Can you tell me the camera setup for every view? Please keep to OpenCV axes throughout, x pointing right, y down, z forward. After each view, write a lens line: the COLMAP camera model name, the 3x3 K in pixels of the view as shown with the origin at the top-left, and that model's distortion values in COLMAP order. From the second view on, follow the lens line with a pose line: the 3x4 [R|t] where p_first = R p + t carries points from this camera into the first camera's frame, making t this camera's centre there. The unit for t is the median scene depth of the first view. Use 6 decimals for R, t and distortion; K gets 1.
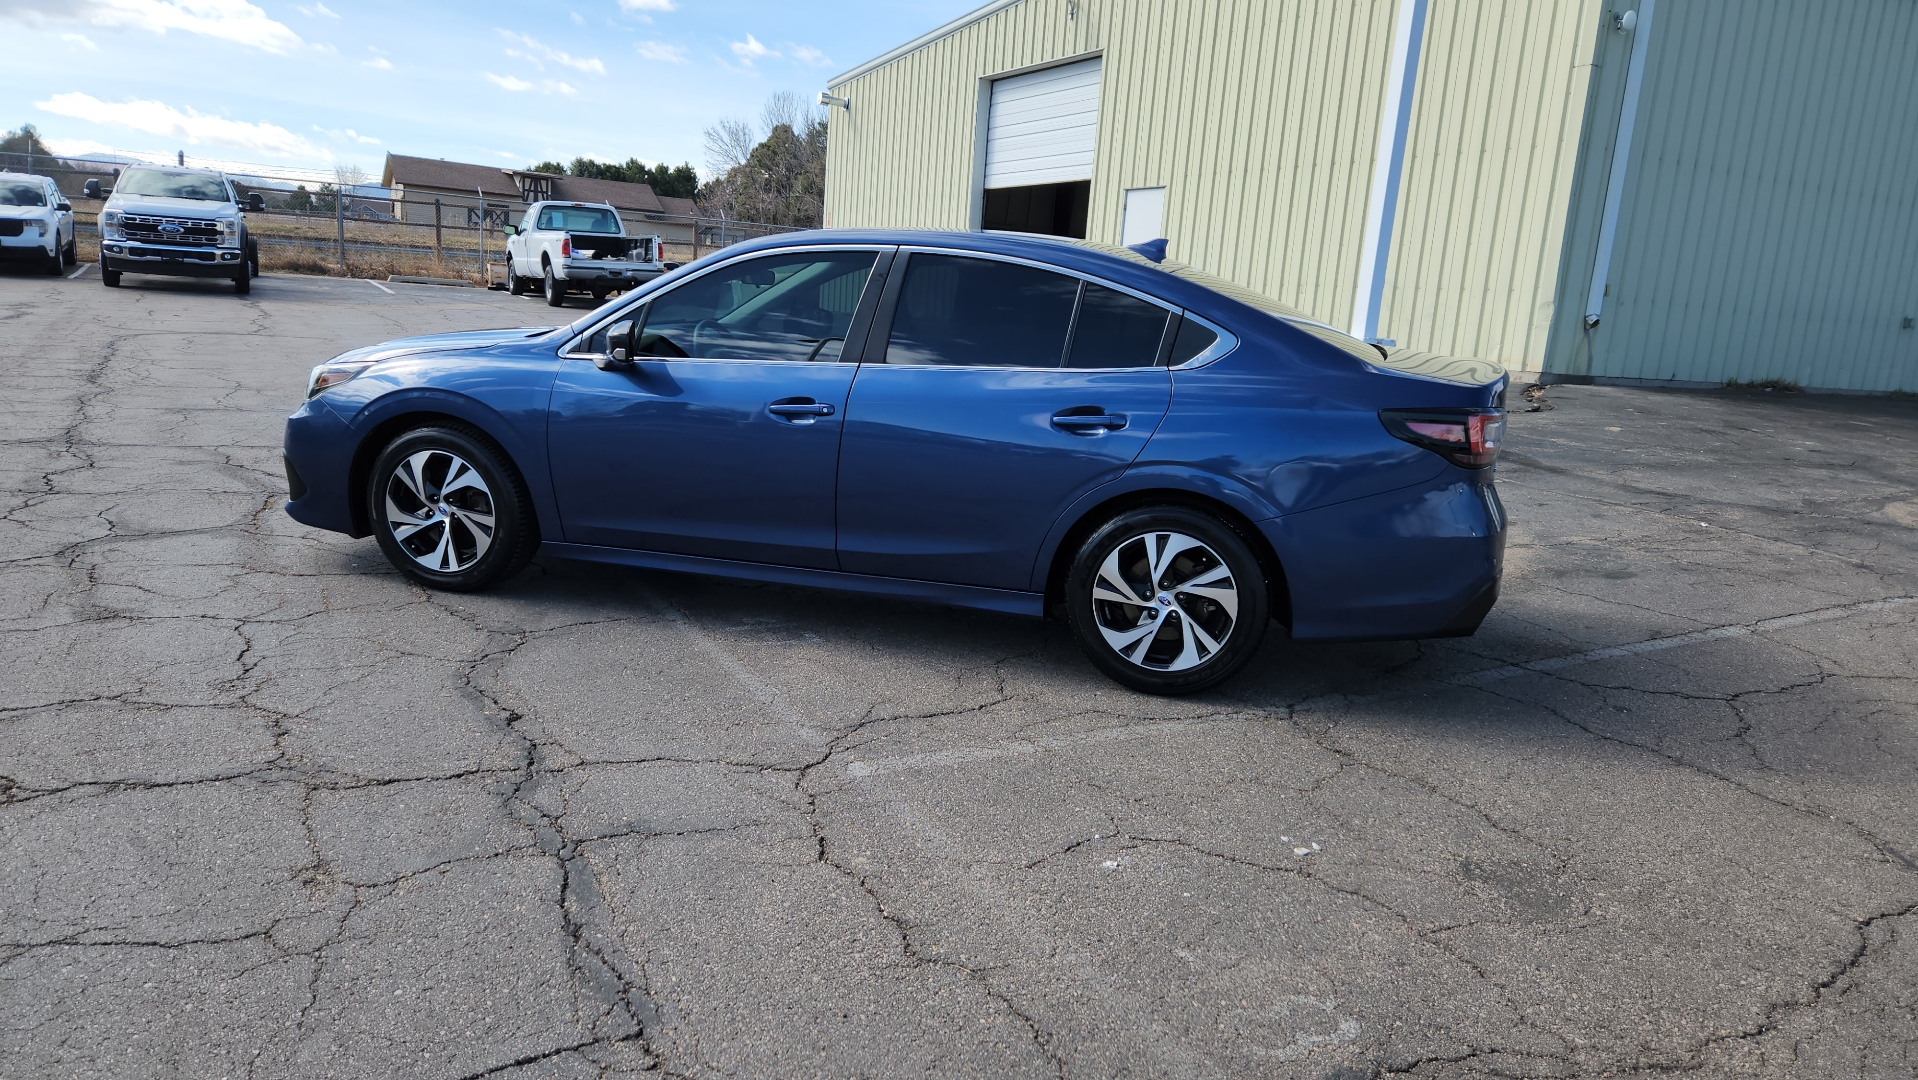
lens RADIAL K [[1283.4, 0, 918.1], [0, 1283.4, 540.7], [0, 0, 1]] dist [0.069833, -0.054168]
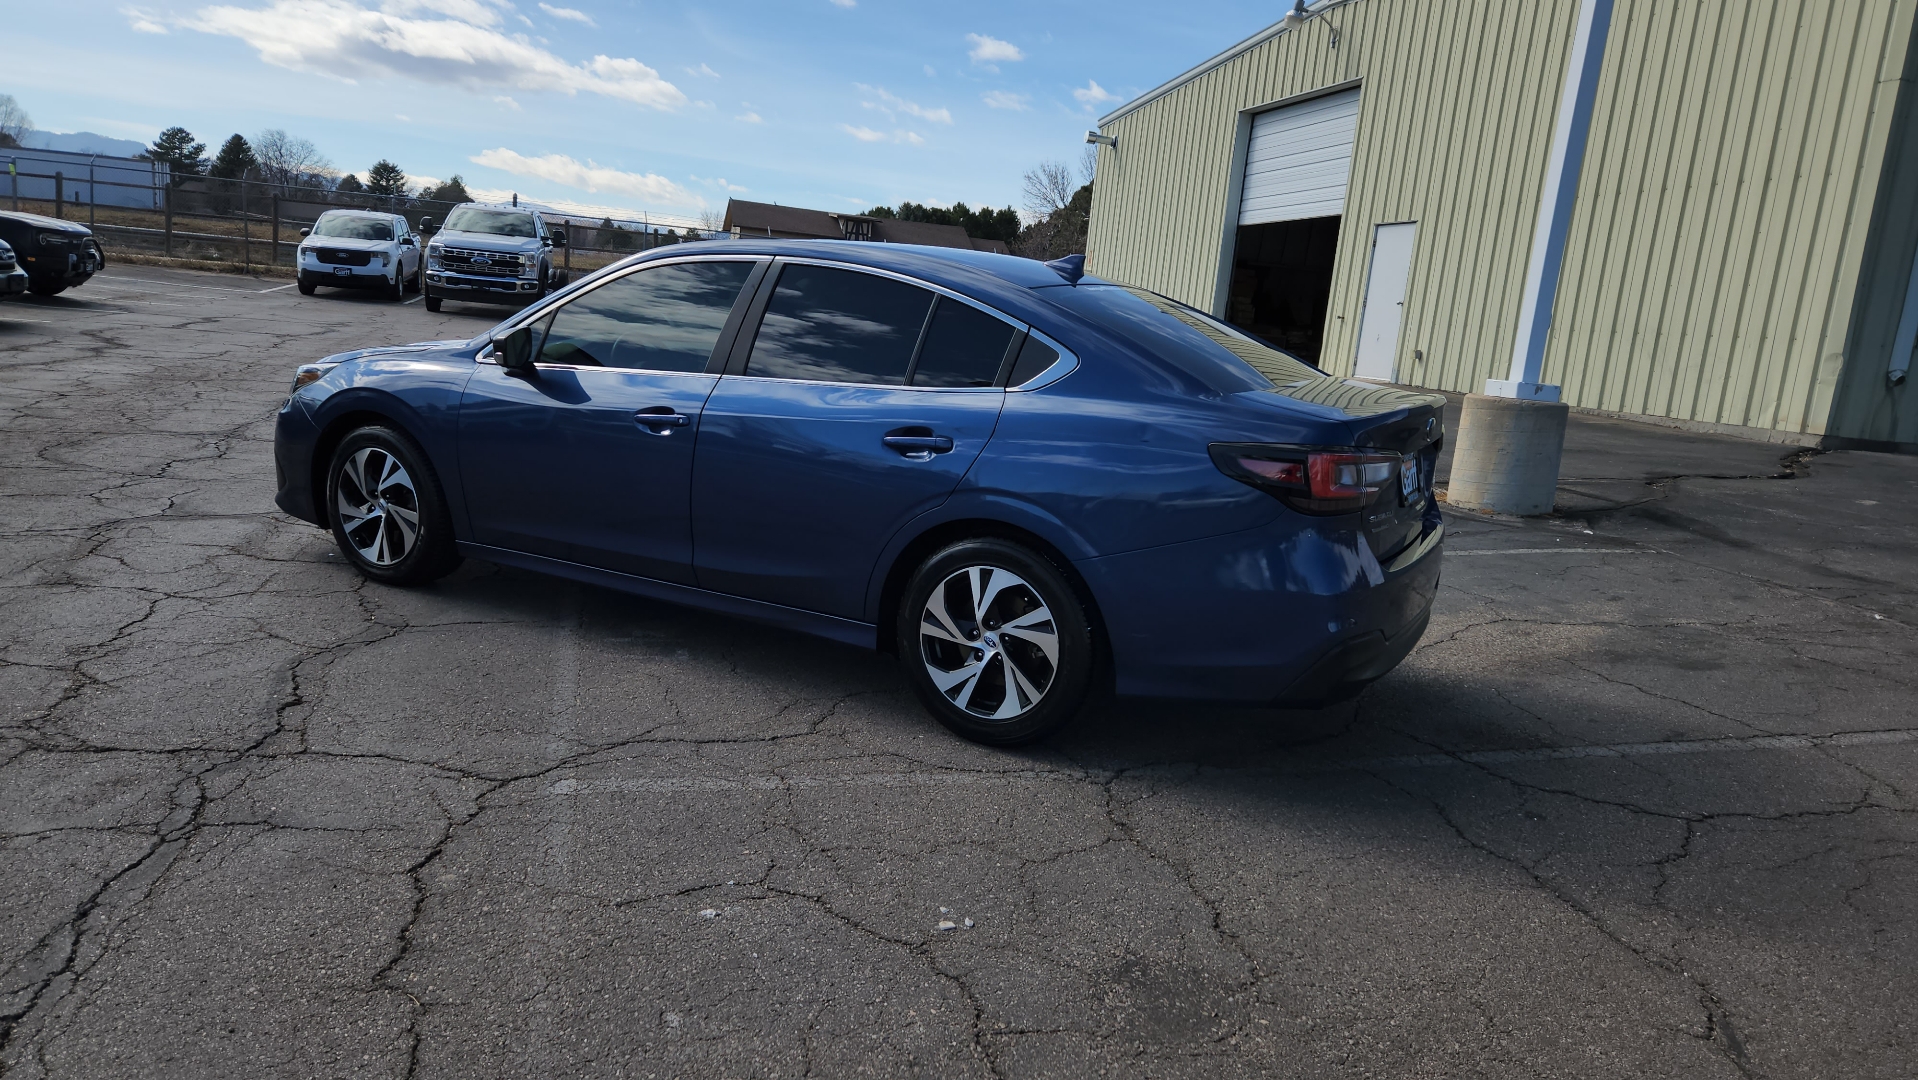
lens RADIAL K [[1284.1, 0, 931.6], [0, 1284.1, 542.3], [0, 0, 1]] dist [0.075509, -0.062092]
pose [[0.970887, 0.060725, -0.231712, 0.308524], [-0.067758, 0.997448, -0.022509, -0.000389], [0.229754, 0.037554, 0.972524, 0.084631]]
